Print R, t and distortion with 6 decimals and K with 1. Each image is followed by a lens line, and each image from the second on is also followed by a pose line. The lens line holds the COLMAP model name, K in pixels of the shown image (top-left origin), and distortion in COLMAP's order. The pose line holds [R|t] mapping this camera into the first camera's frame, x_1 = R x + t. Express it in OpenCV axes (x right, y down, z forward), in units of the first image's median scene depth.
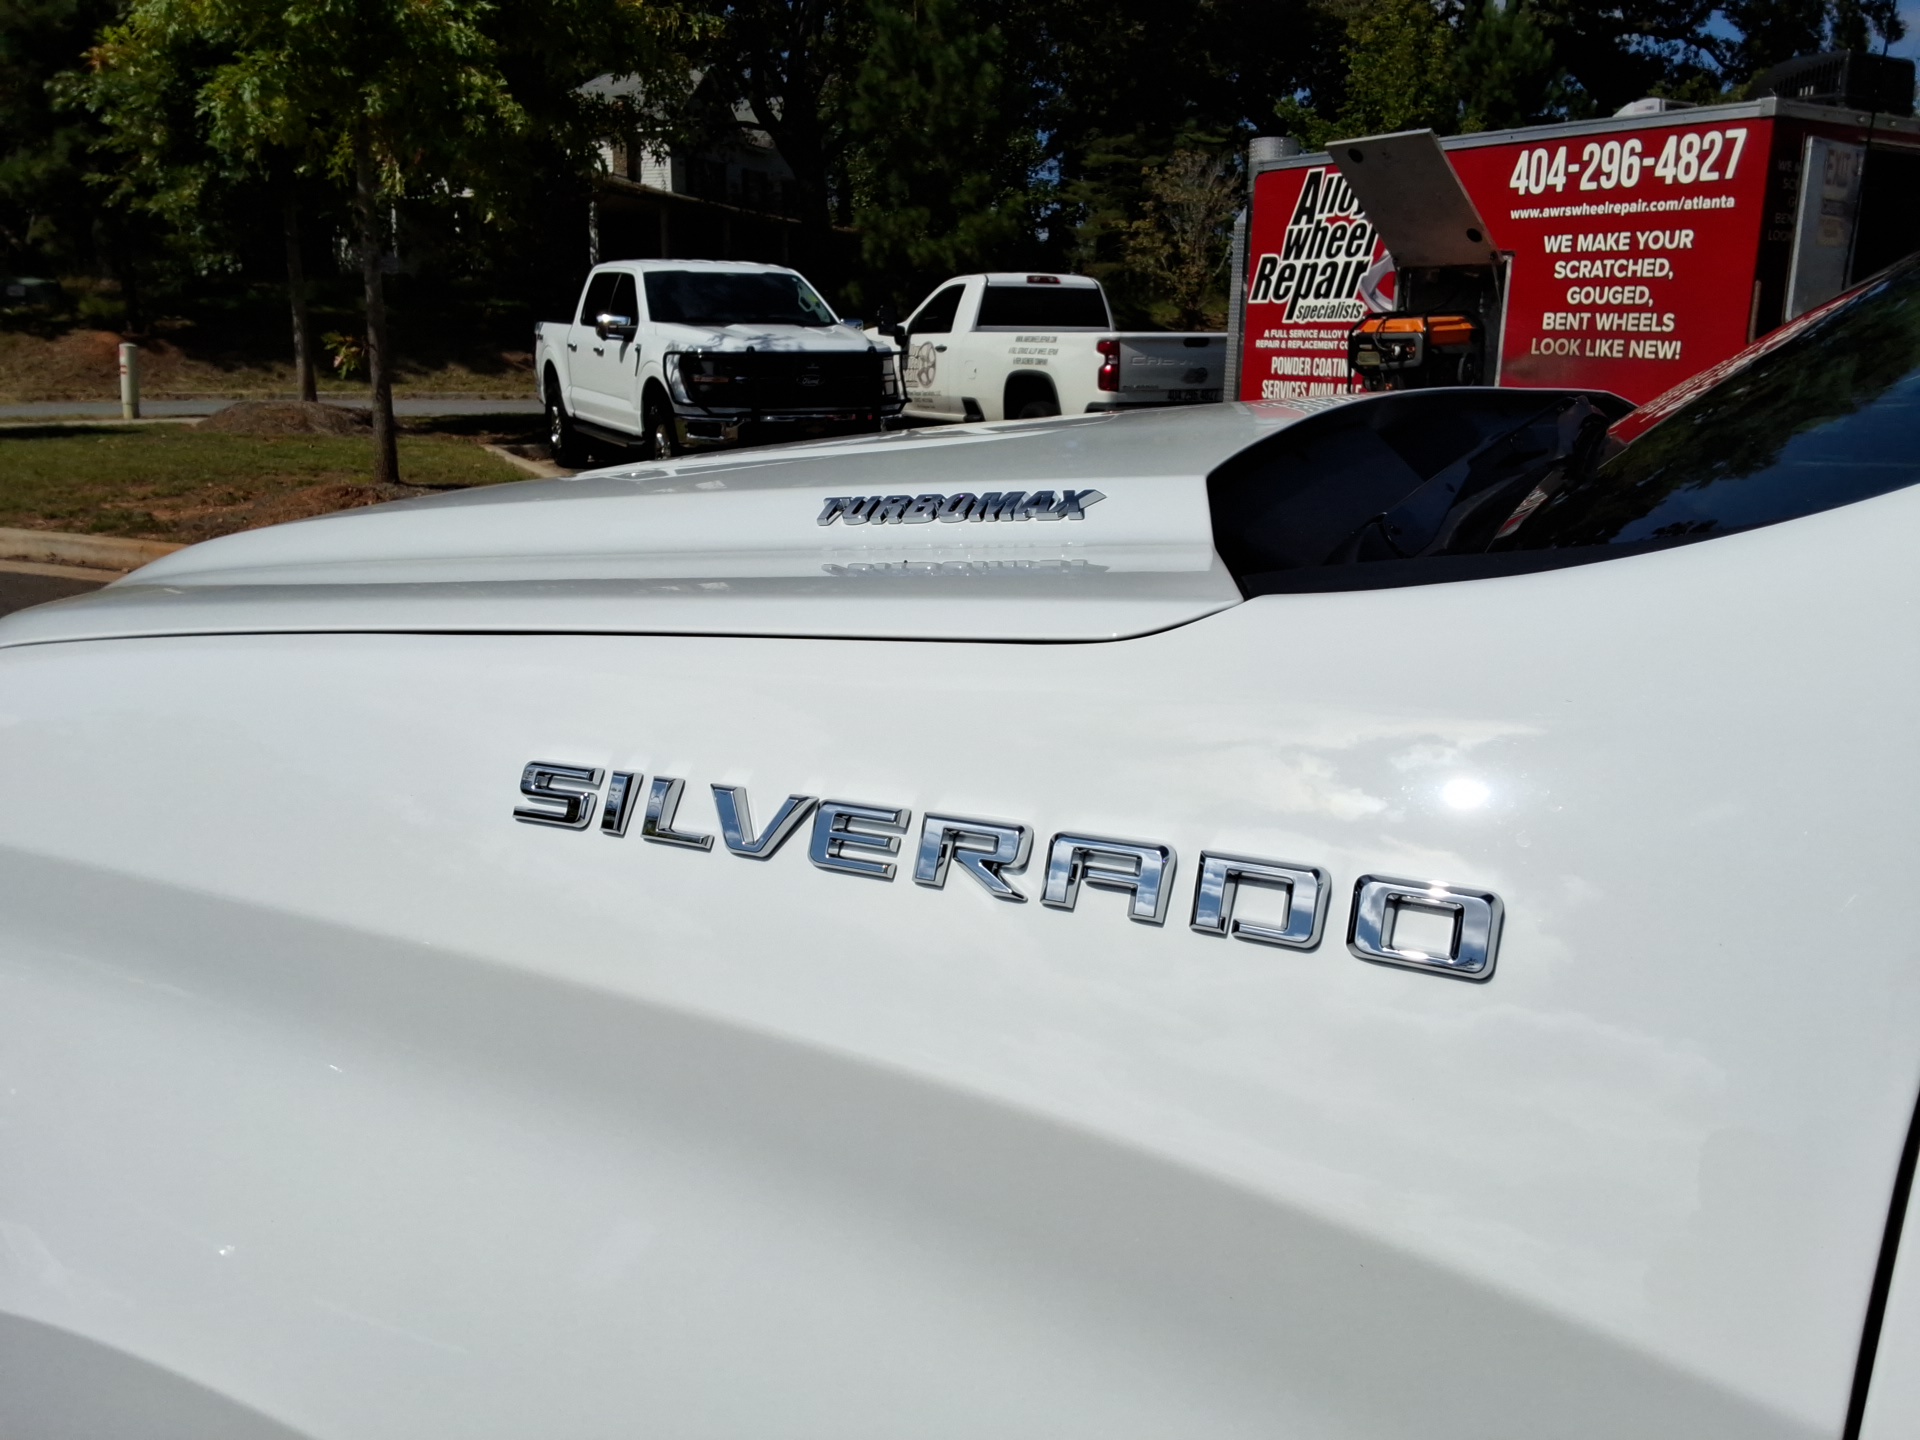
lens RADIAL K [[1542.0, 0, 980.2], [0, 1542.0, 703.3], [0, 0, 1]] dist [0.112447, -0.177782]
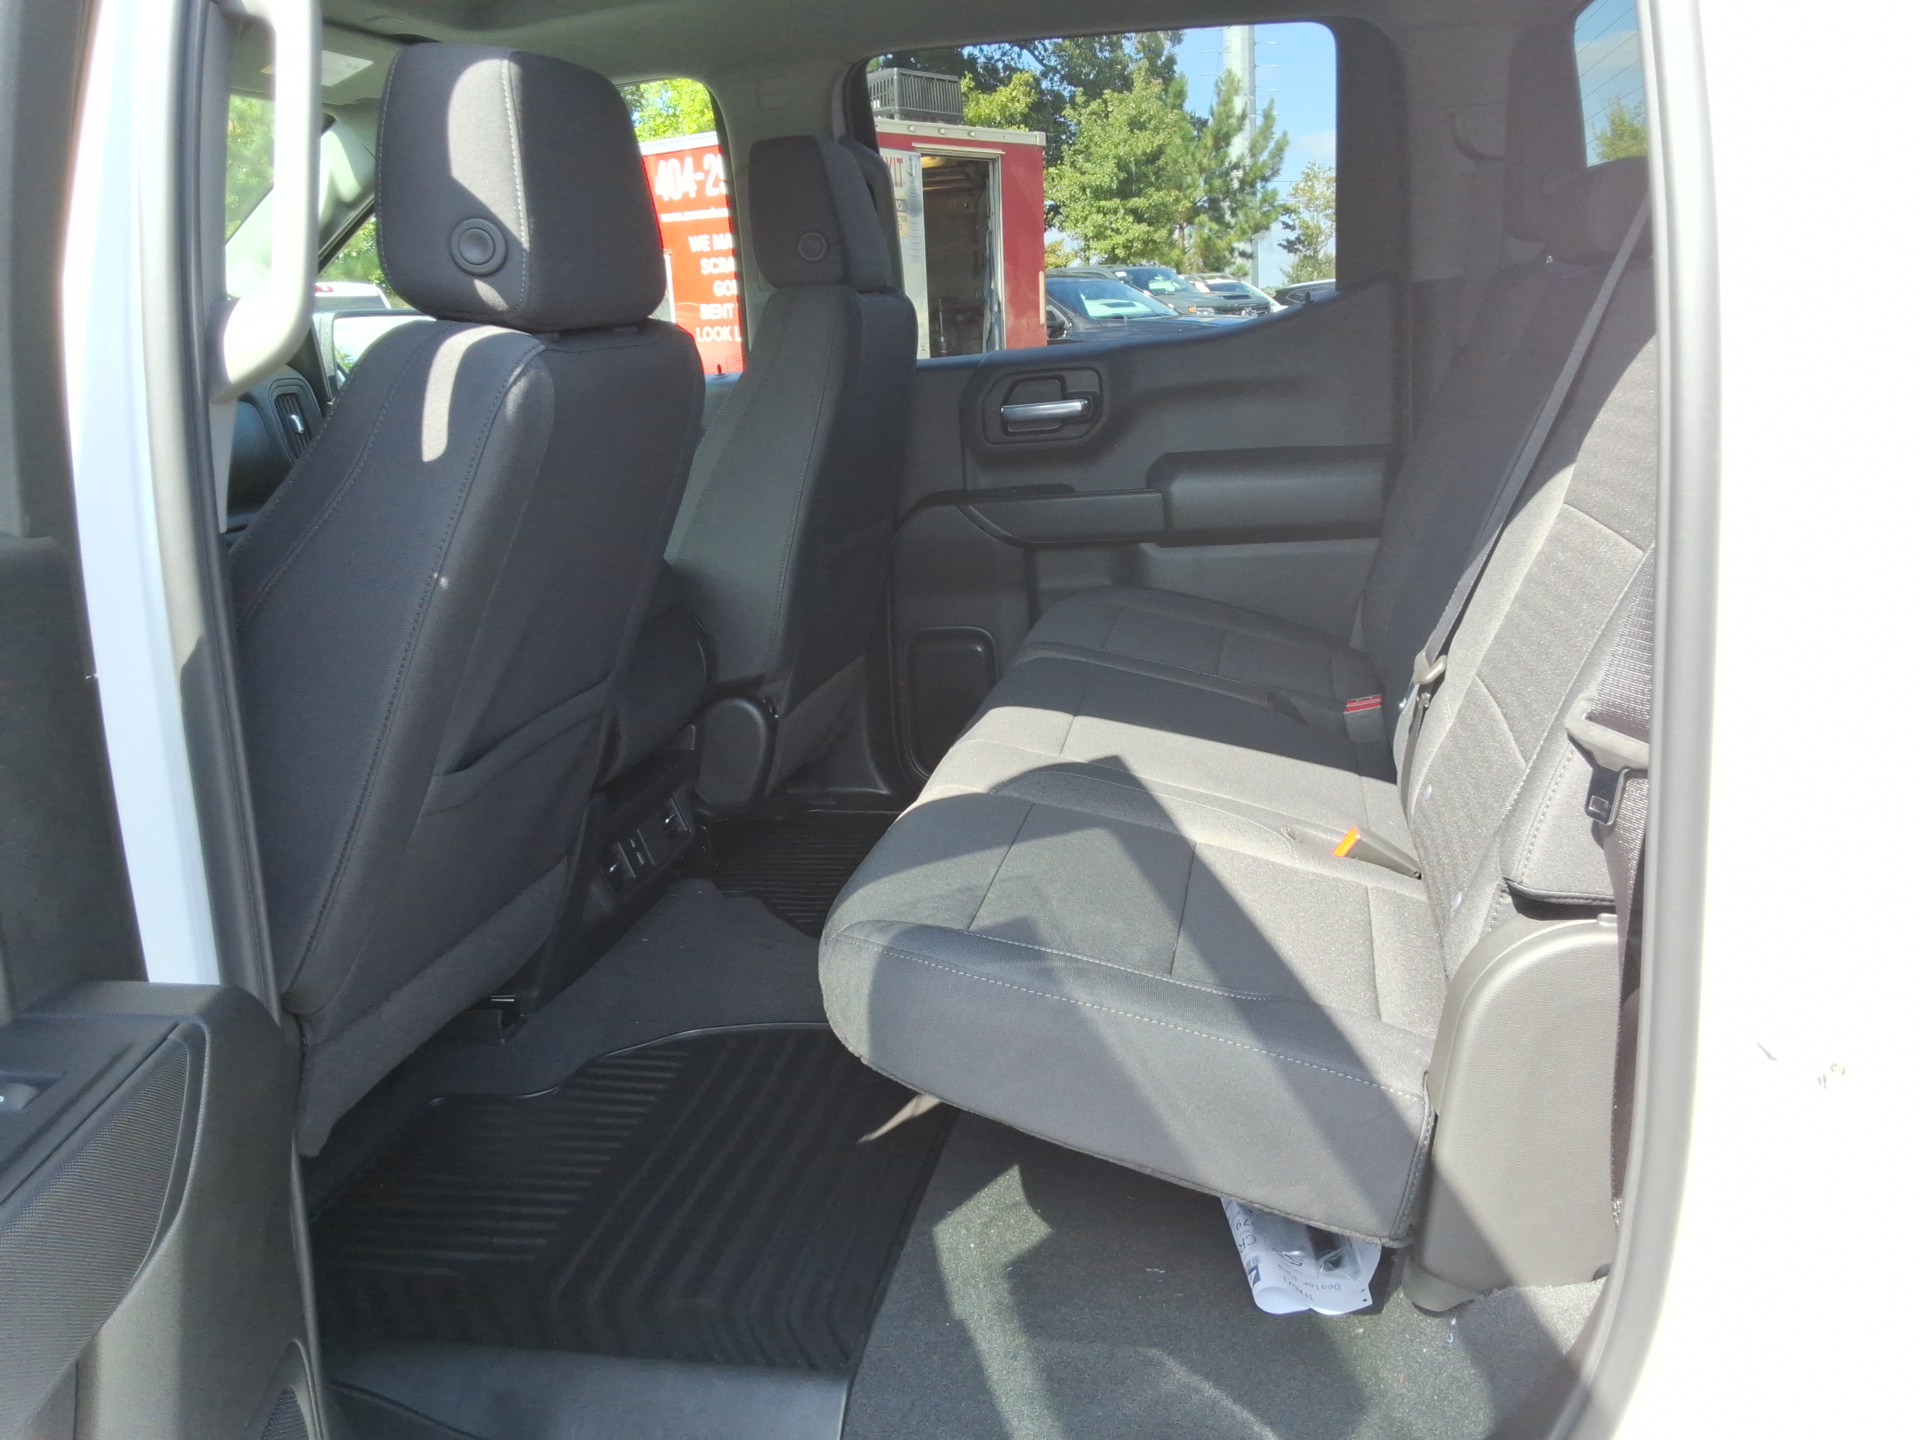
lens RADIAL K [[1542.0, 0, 994.6], [0, 1542.0, 709.8], [0, 0, 1]] dist [0.112447, -0.177782]
pose [[0.939011, -0.138541, 0.314744, 0.110116], [0.137102, 0.990194, 0.026822, 0.028127], [-0.315374, 0.017966, 0.948798, -0.092951]]
